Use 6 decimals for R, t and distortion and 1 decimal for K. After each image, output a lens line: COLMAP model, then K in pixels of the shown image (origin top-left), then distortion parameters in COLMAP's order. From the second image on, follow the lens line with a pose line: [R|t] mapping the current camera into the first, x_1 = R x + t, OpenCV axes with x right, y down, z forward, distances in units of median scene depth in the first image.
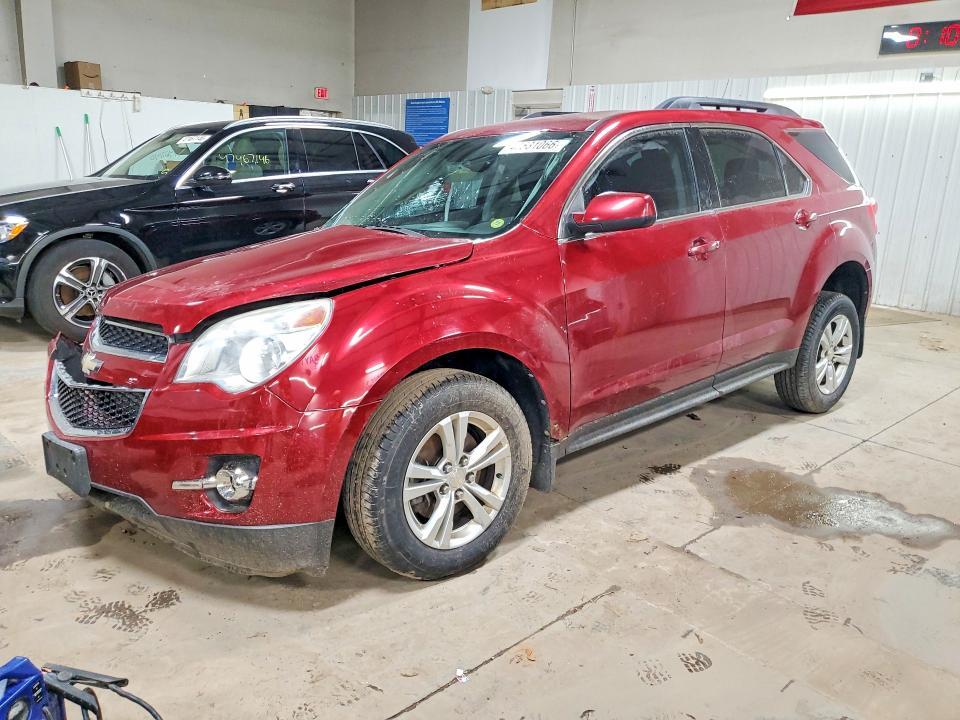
lens RADIAL K [[737.7, 0, 480.0], [0, 737.7, 360.0], [0, 0, 1]] dist [0.001518, 0.001241]
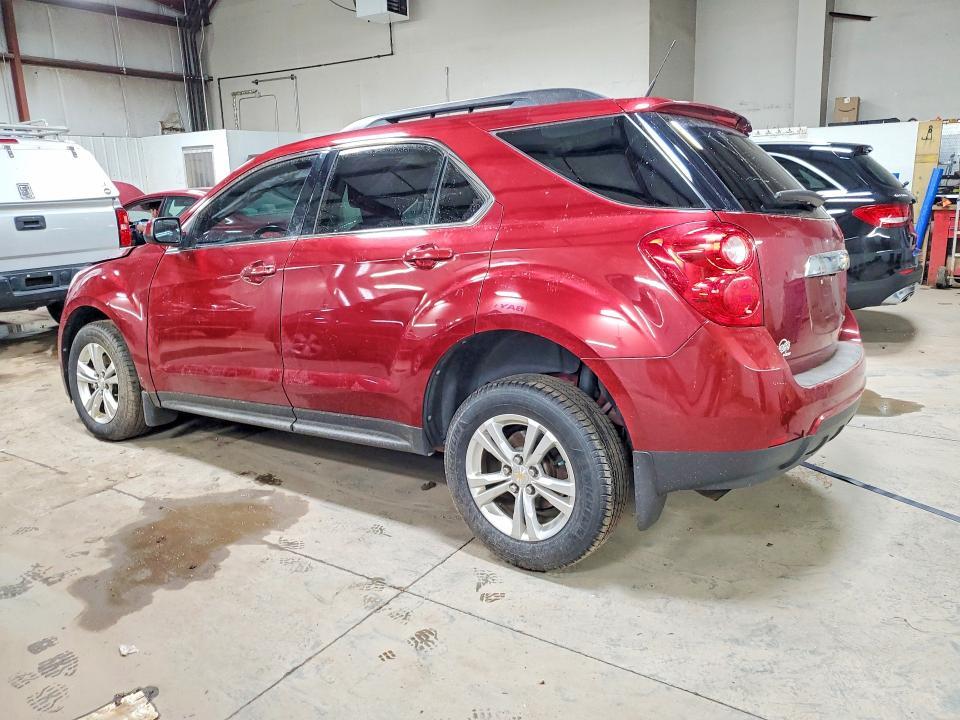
lens RADIAL K [[737.7, 0, 480.0], [0, 737.7, 360.0], [0, 0, 1]] dist [0.001518, 0.001241]
pose [[0.241274, 0.179339, -0.953742, 1.292167], [-0.218335, 0.967612, 0.126713, -0.214739], [0.945577, 0.177662, 0.272616, 0.969435]]
